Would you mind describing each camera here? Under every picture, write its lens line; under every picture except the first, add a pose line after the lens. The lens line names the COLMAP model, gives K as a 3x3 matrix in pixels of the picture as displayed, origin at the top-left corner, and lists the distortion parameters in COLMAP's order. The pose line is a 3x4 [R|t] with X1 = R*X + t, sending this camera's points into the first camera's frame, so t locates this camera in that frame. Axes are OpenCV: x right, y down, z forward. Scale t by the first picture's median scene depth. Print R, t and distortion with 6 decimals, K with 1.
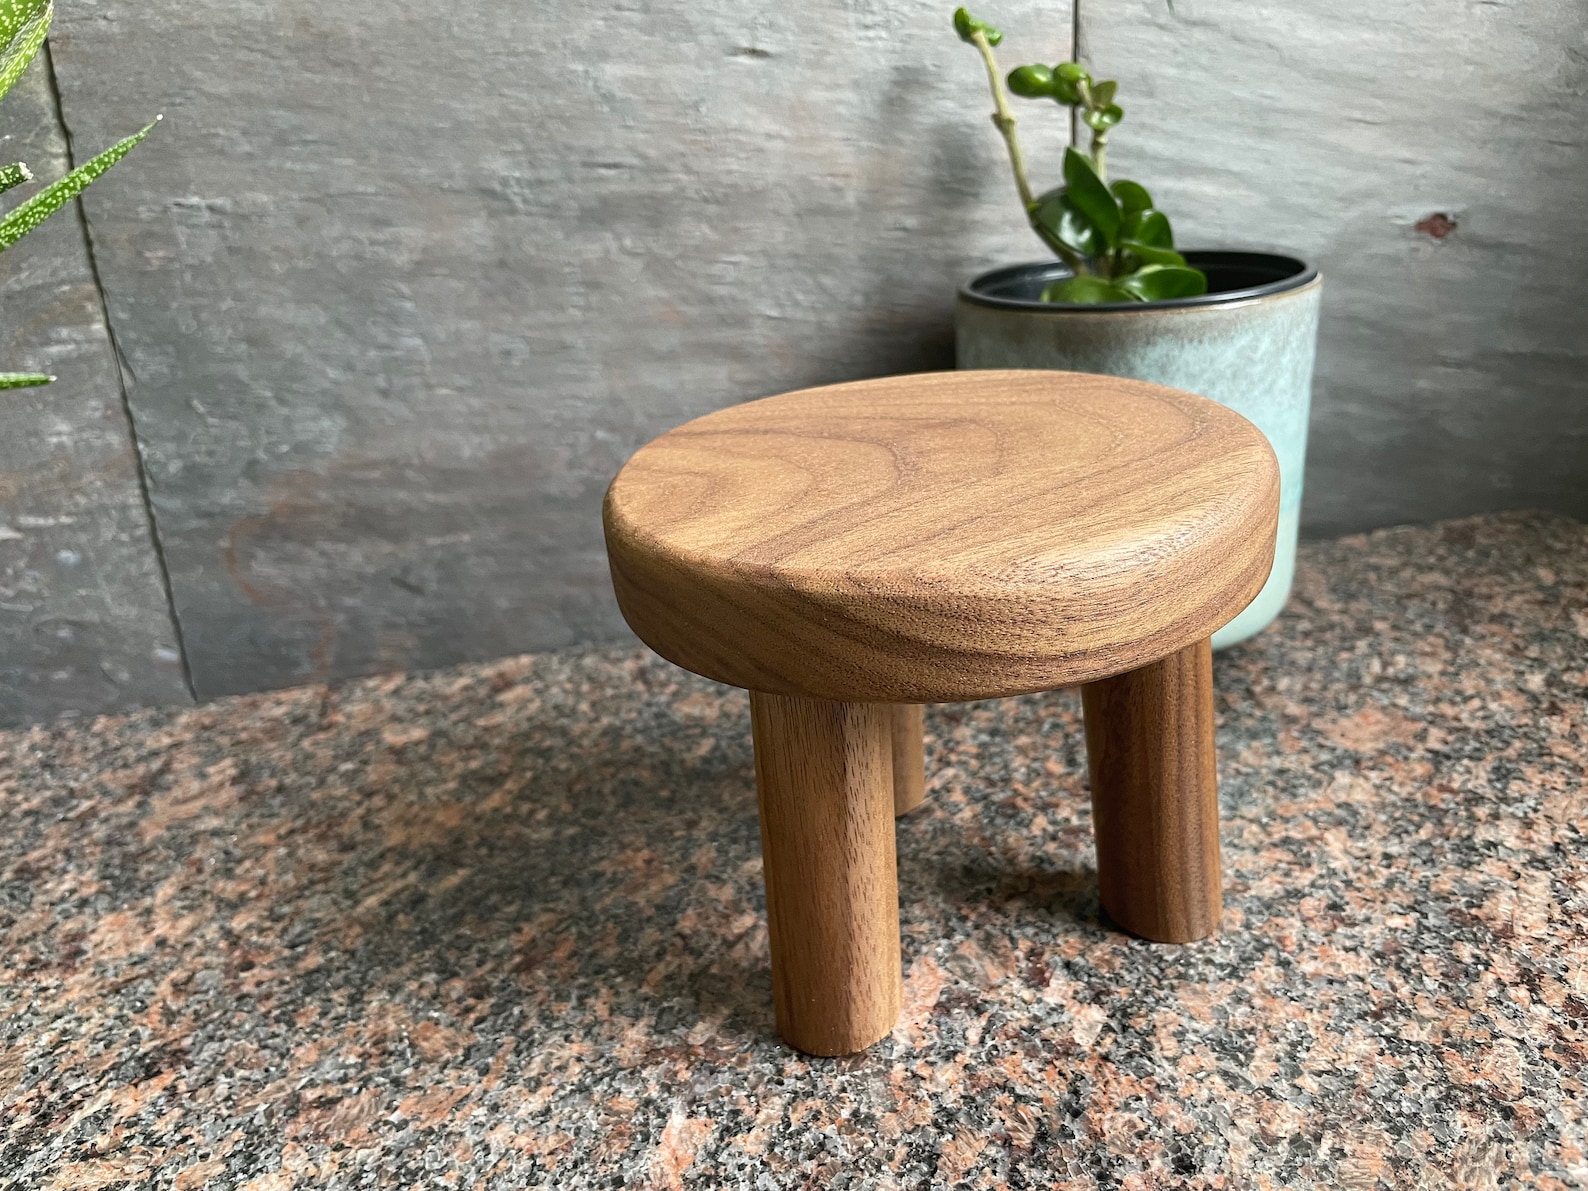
lens RADIAL K [[1254.4, 0, 820.8], [0, 1254.4, 601.7], [0, 0, 1]] dist [-0.013134, -0.021060]
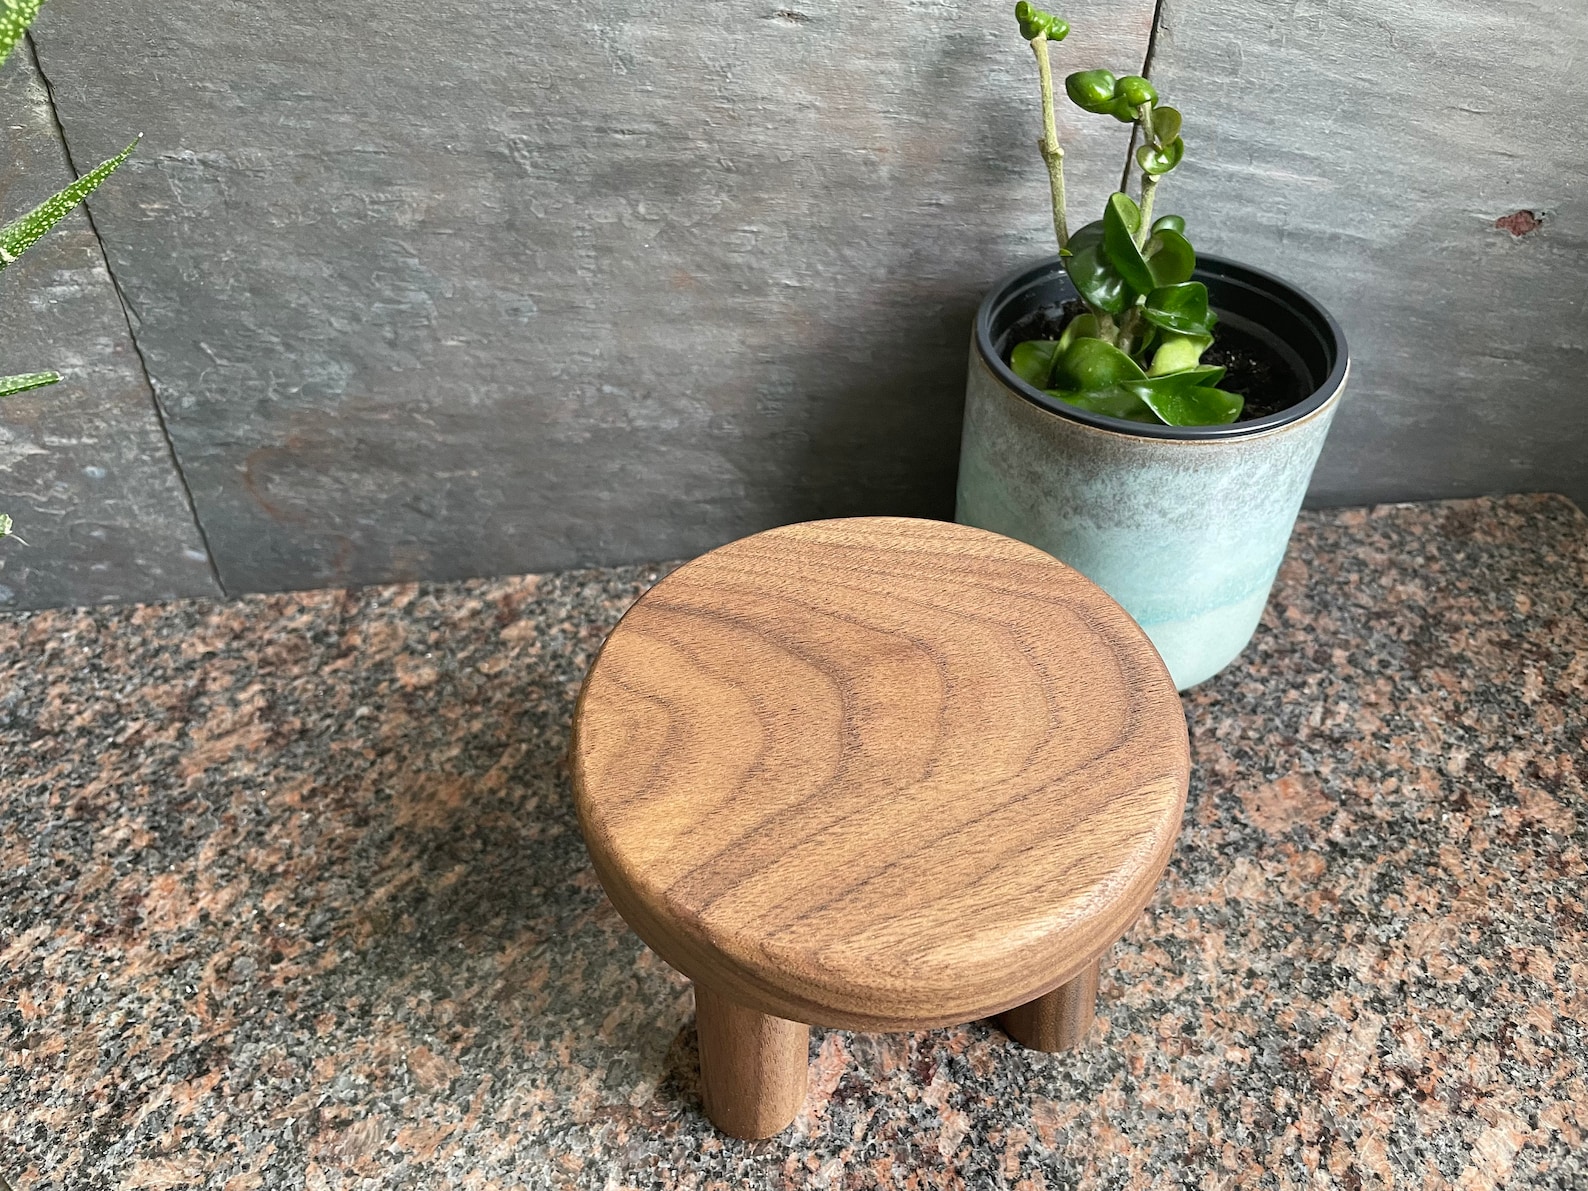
lens RADIAL K [[1190.4, 0, 794.5], [0, 1190.4, 768.6], [0, 0, 1]] dist [-0.014958, -0.008245]
pose [[0.993502, 0.113328, -0.010488, 0.025915], [-0.102024, 0.927645, 0.359256, -0.333425], [0.050443, -0.355852, 0.933180, 0.025301]]
